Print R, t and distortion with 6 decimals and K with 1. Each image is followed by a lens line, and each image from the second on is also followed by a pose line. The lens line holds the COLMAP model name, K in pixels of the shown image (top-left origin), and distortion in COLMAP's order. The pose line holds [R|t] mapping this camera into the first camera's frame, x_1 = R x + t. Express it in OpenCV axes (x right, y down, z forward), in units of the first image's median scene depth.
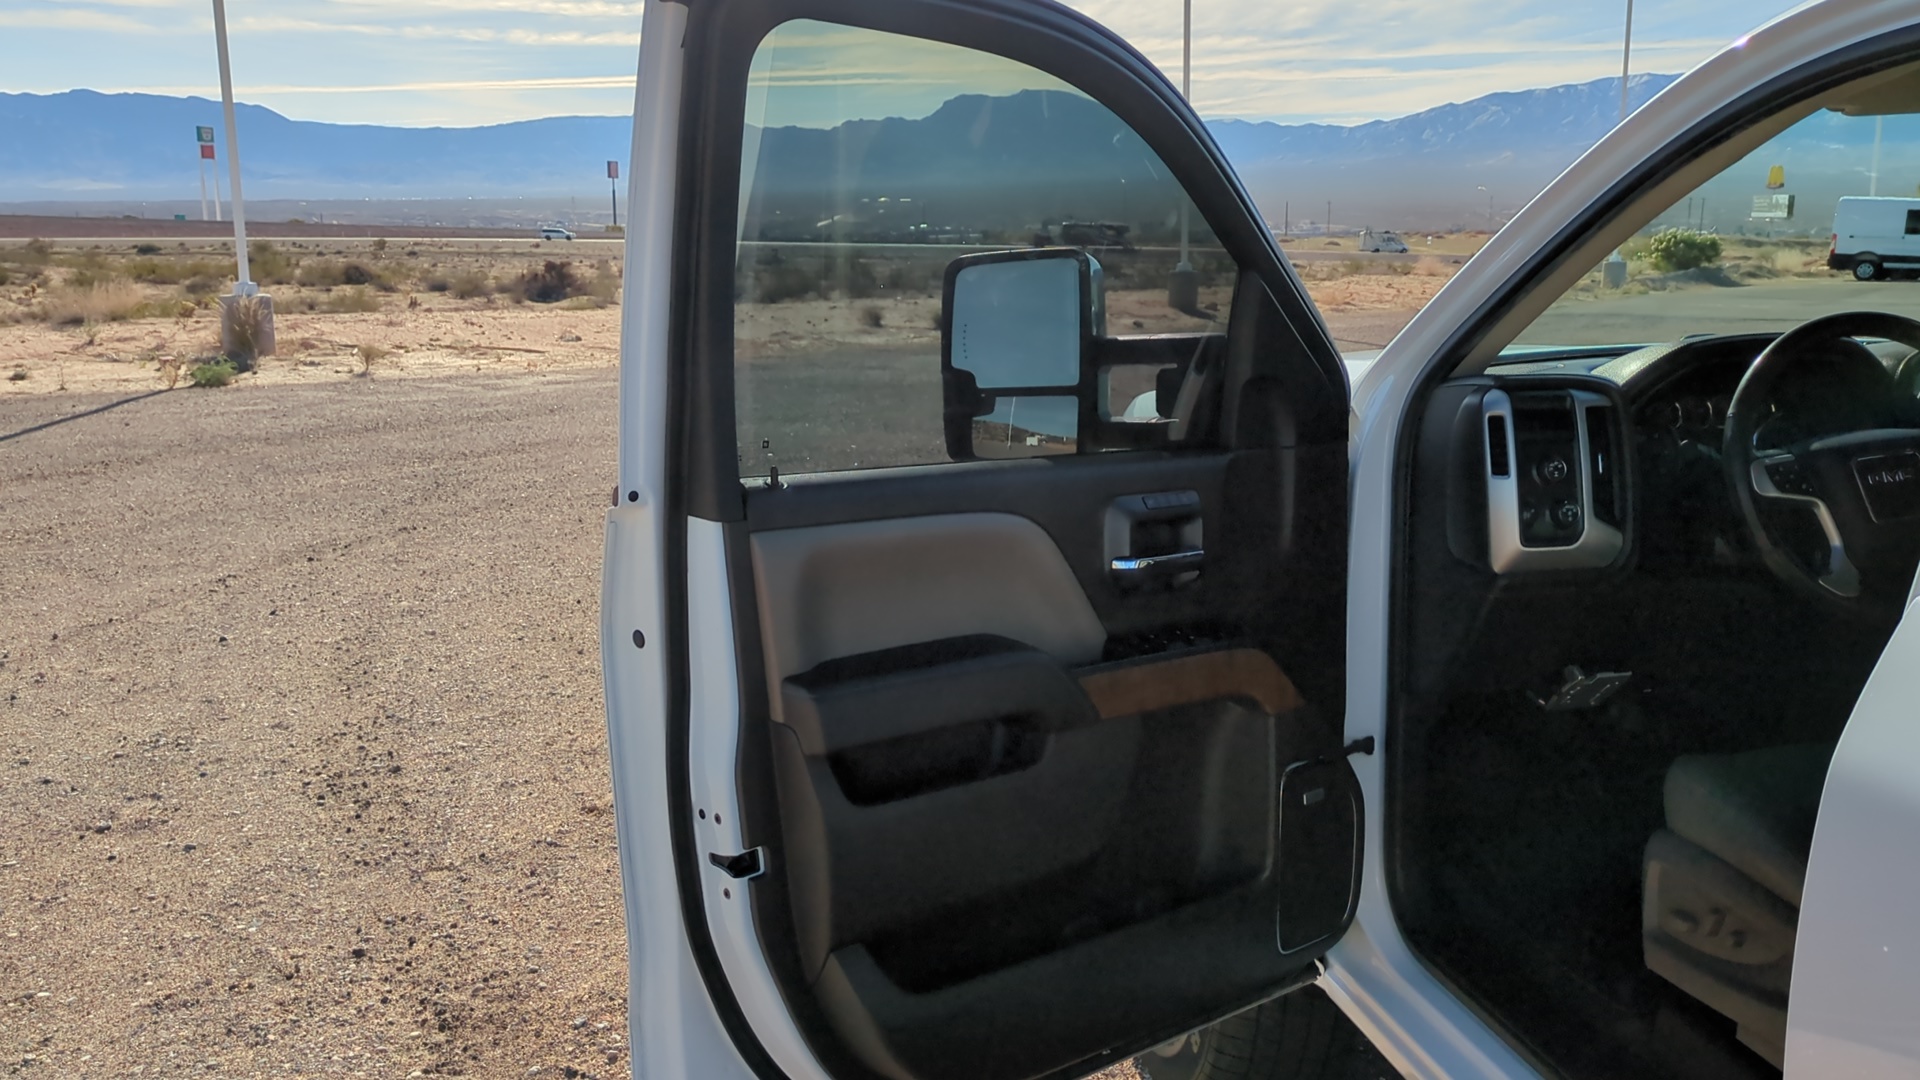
lens RADIAL K [[1656.8, 0, 931.6], [0, 1656.8, 541.7], [0, 0, 1]] dist [0.052598, -0.041717]
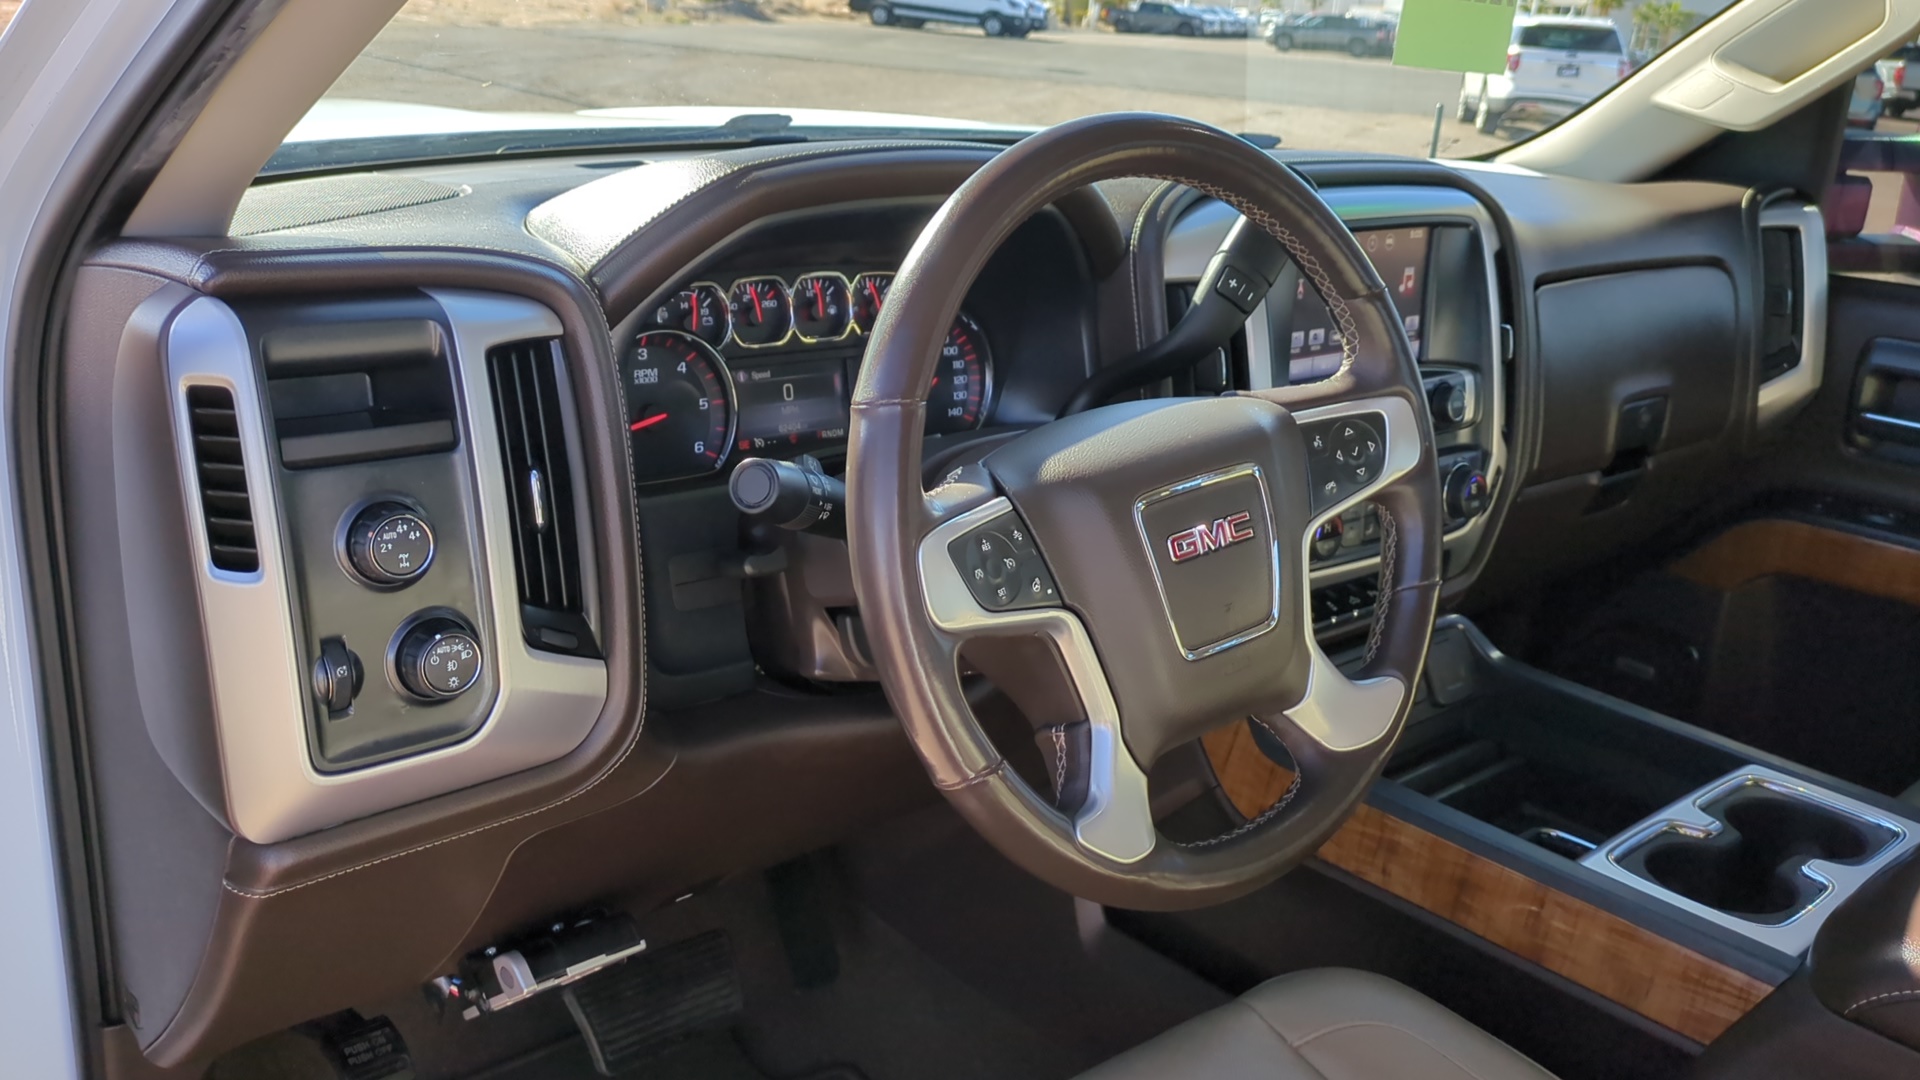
lens RADIAL K [[1656.8, 0, 979.4], [0, 1656.8, 528.1], [0, 0, 1]] dist [0.052598, -0.041717]
pose [[0.842513, -0.092764, 0.530628, 0.288408], [0.009245, 0.987406, 0.157938, -0.097004], [-0.538596, -0.128159, 0.832760, 0.642977]]
